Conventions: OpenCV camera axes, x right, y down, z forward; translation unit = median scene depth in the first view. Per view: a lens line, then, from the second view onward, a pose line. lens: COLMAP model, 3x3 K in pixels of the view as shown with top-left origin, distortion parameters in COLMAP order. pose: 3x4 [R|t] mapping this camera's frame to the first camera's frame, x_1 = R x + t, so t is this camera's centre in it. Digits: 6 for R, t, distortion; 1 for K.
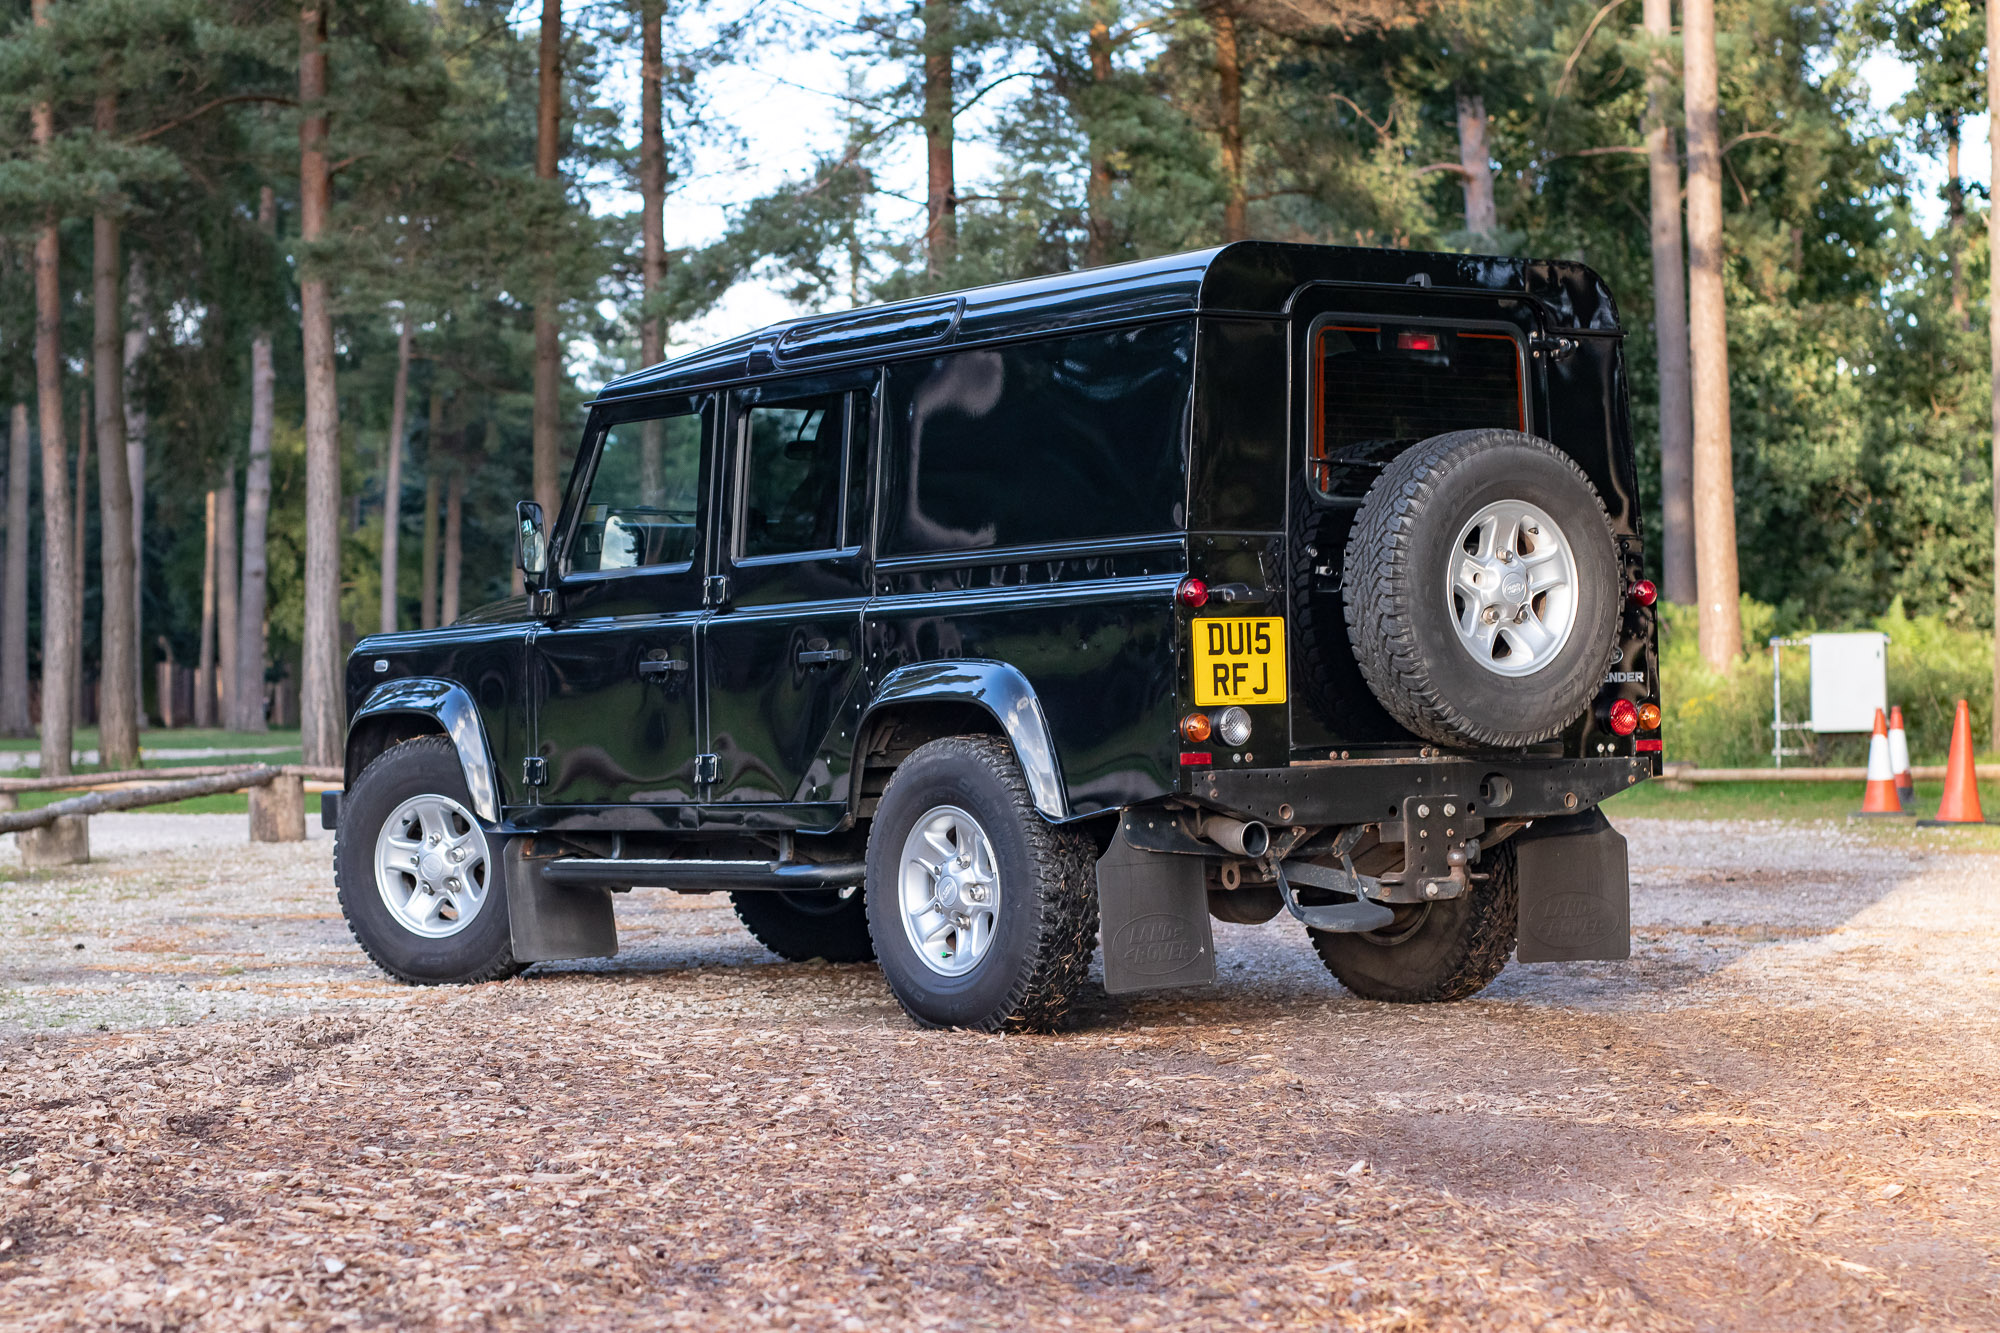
lens RADIAL K [[4465.7, 0, 1071.7], [0, 4465.7, 666.3], [0, 0, 1]] dist [-0.007697, 0.521148]
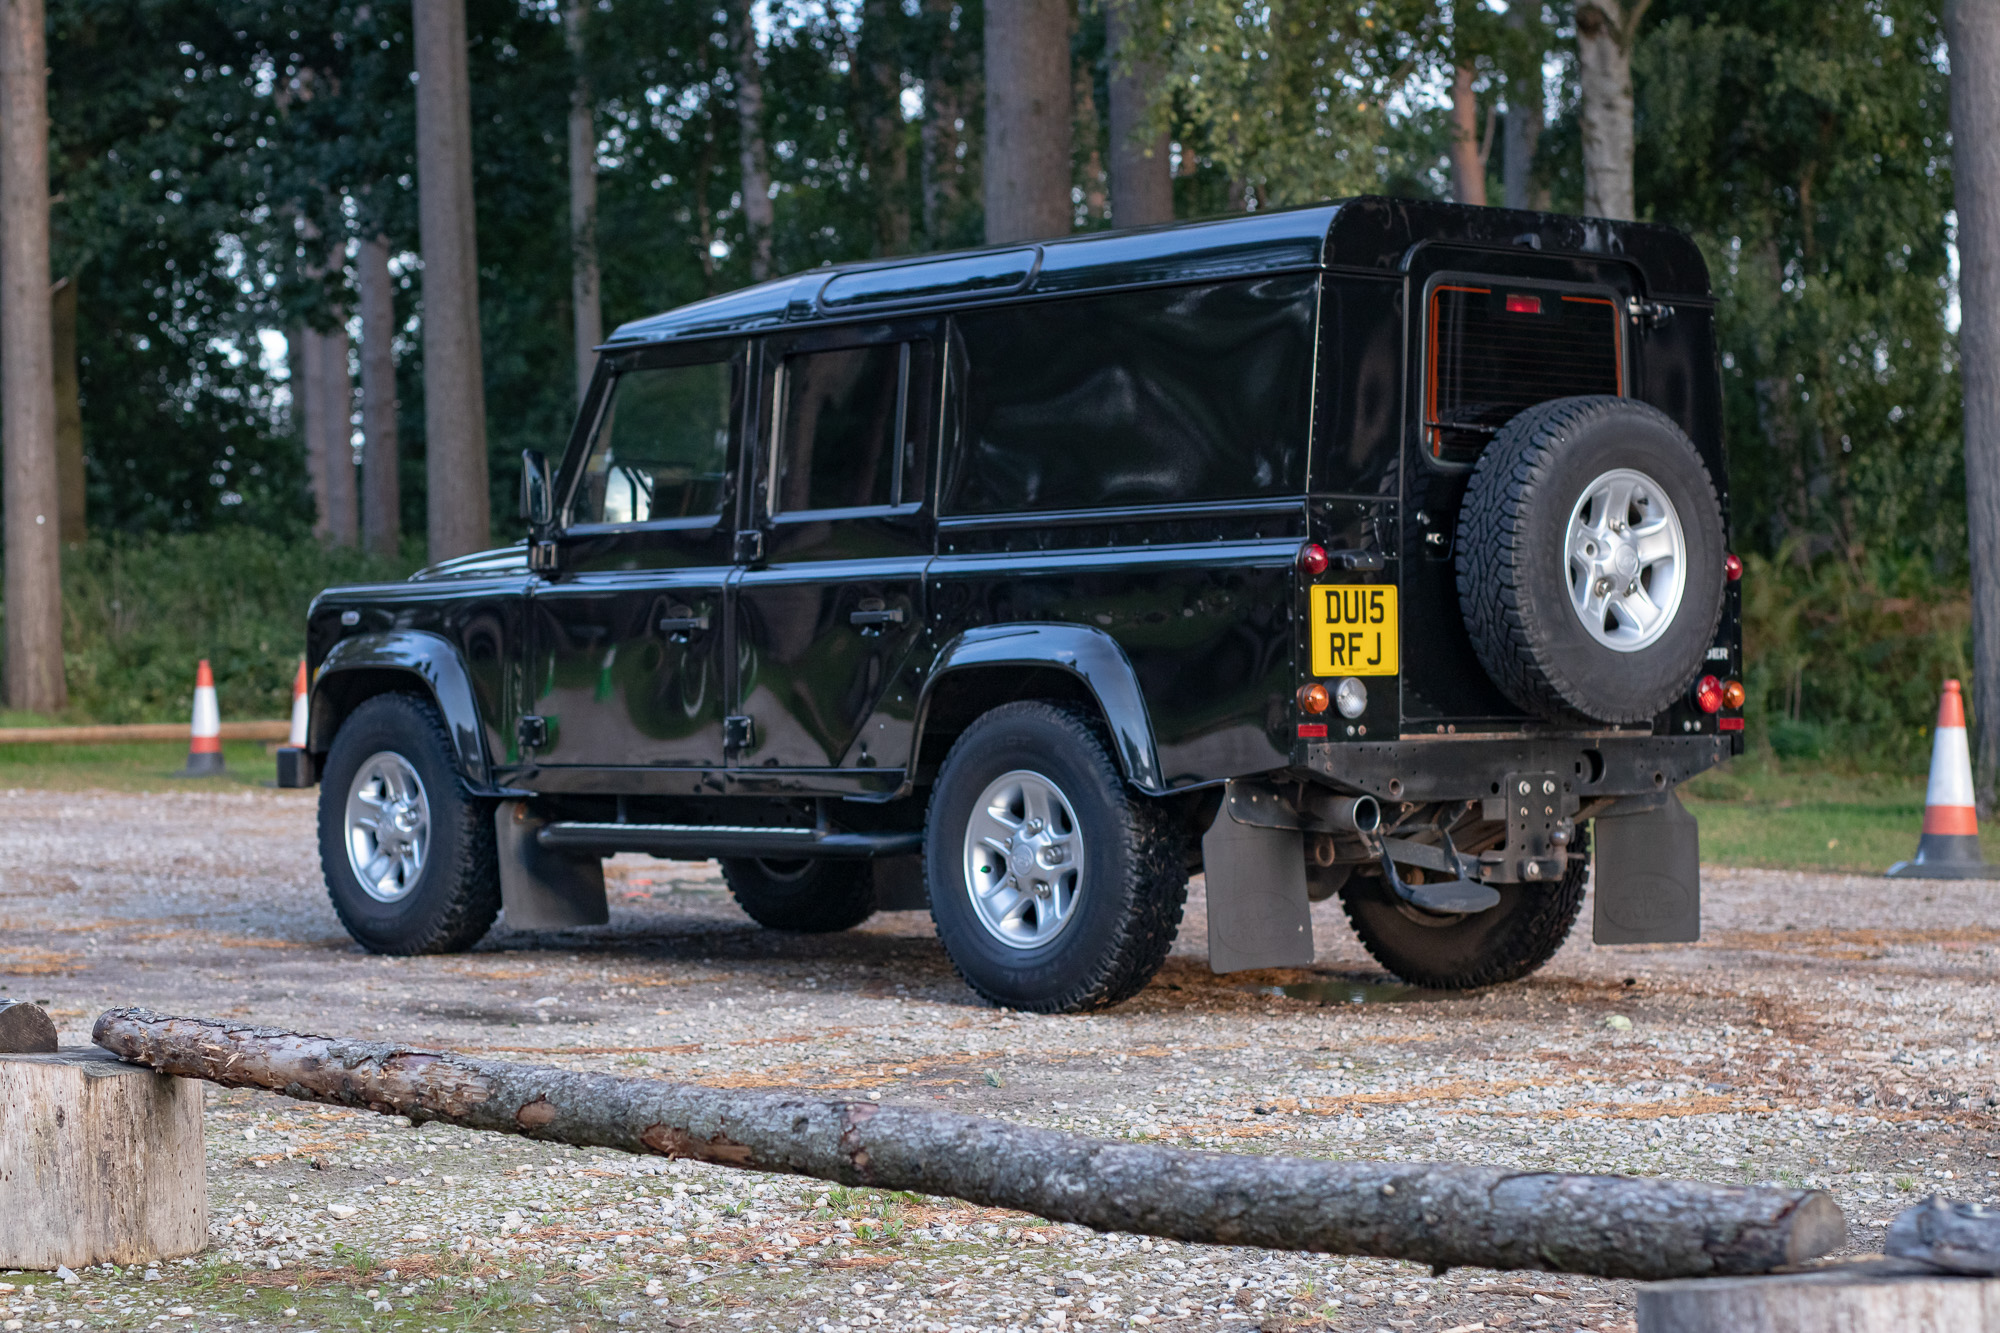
lens RADIAL K [[4465.7, 0, 1071.7], [0, 4465.7, 666.3], [0, 0, 1]] dist [-0.007697, 0.521148]
pose [[0.996142, 0.017143, 0.086060, -0.103964], [-0.017853, 0.999813, 0.007482, 0.000479], [-0.085916, -0.008989, 0.996262, 0.042690]]
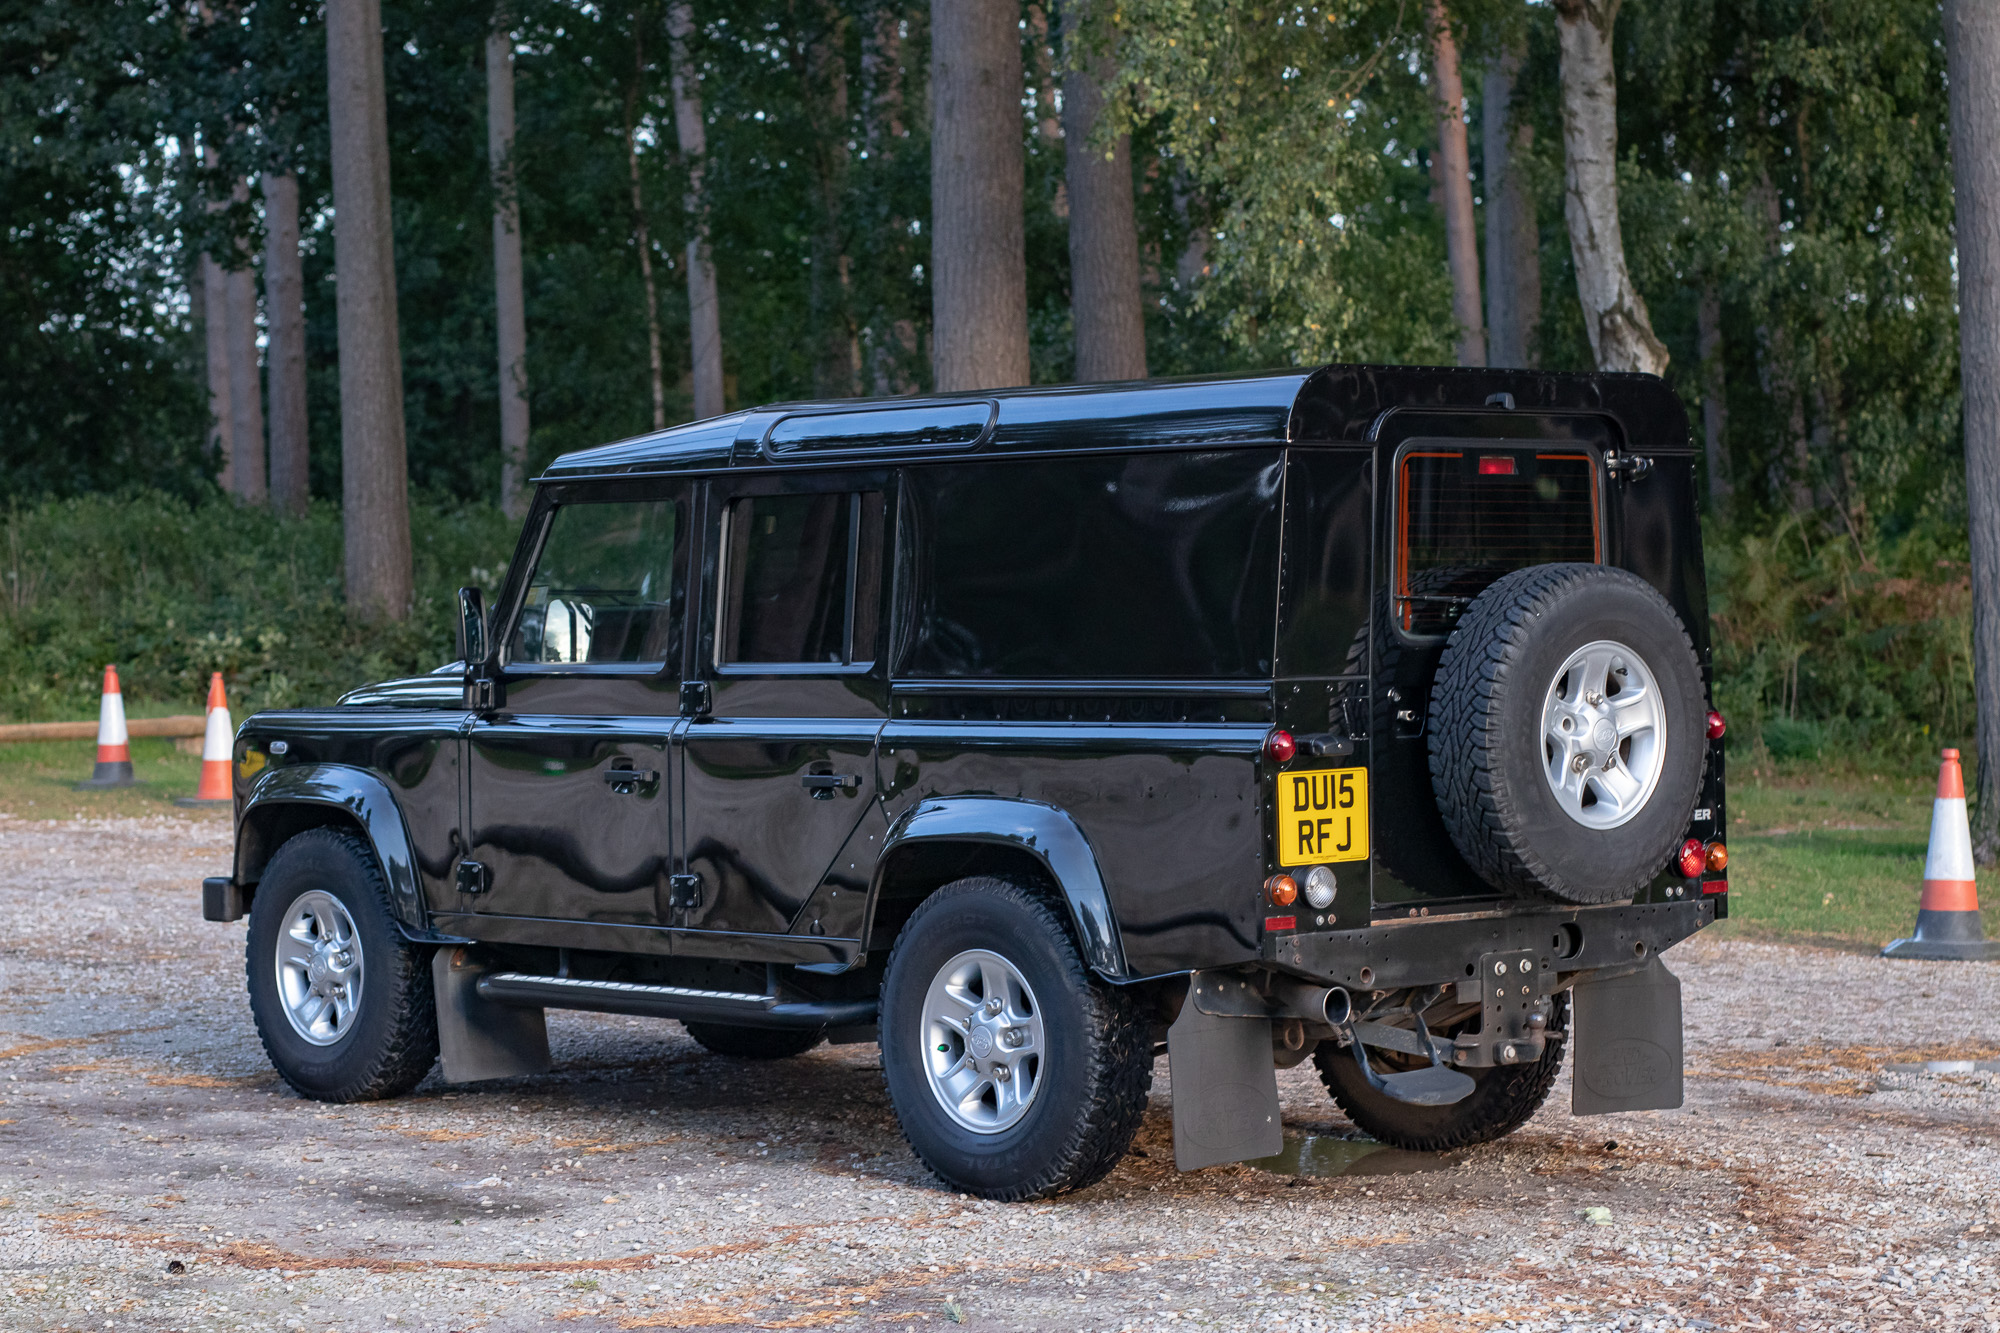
lens RADIAL K [[4777.7, 0, 1009.9], [0, 4777.7, 618.1], [0, 0, 1]] dist [-0.011741, 0.460756]
pose [[0.996478, 0.009785, 0.083285, -0.108934], [-0.011527, 0.999724, 0.020455, -0.060910], [-0.083062, -0.021343, 0.996316, 0.010904]]
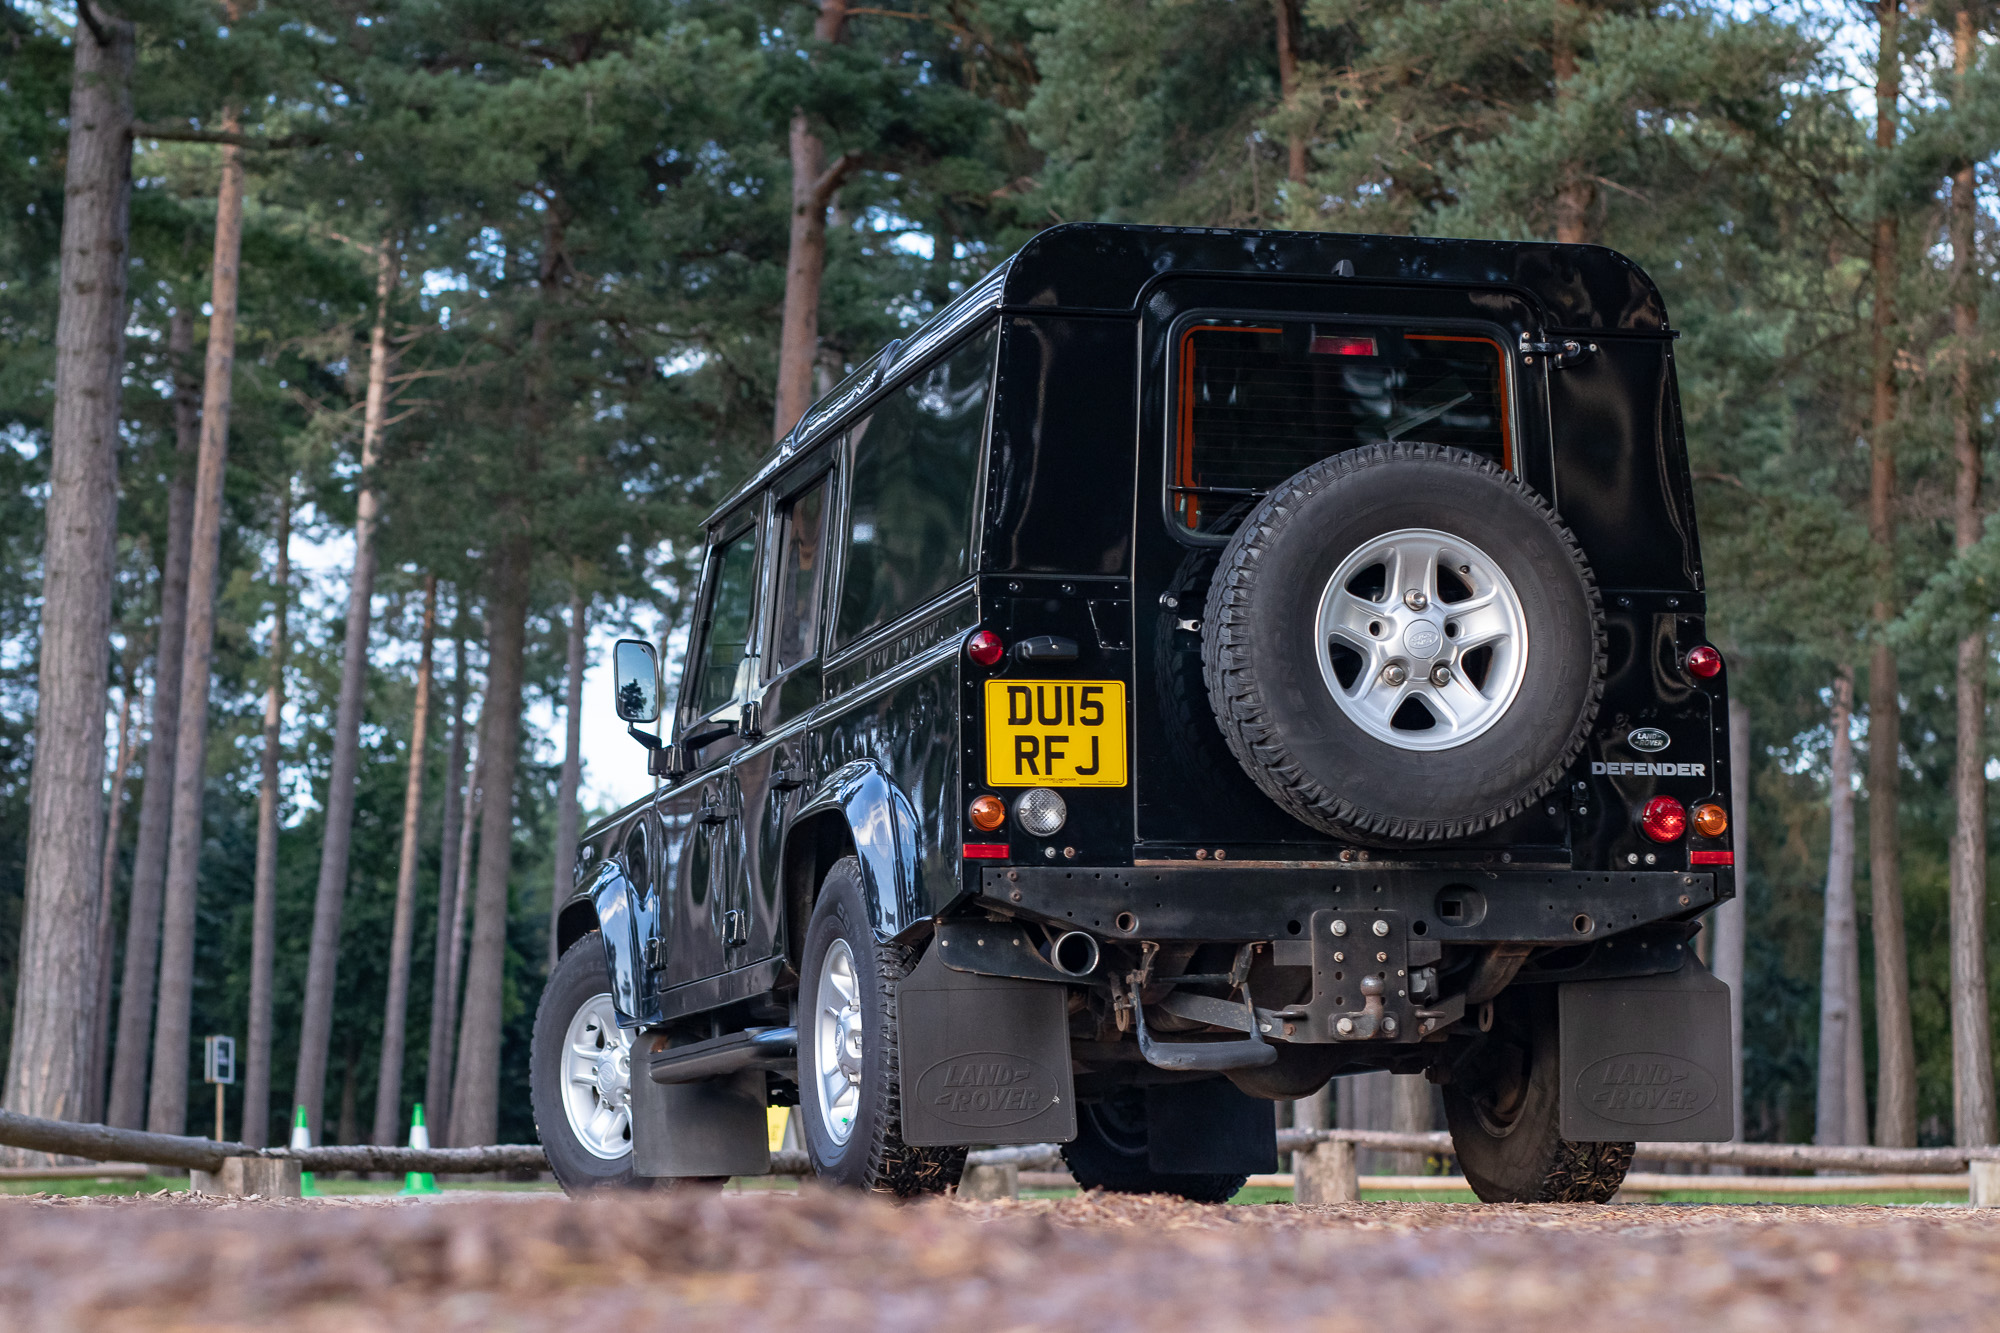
lens RADIAL K [[4918.2, 0, 992.7], [0, 4918.2, 714.4], [0, 0, 1]] dist [0.006571, 0.333974]
pose [[0.925462, -0.031879, -0.377496, 0.355489], [-0.002257, 0.995972, -0.089641, 0.073661], [0.378833, 0.083812, 0.921662, 0.170102]]
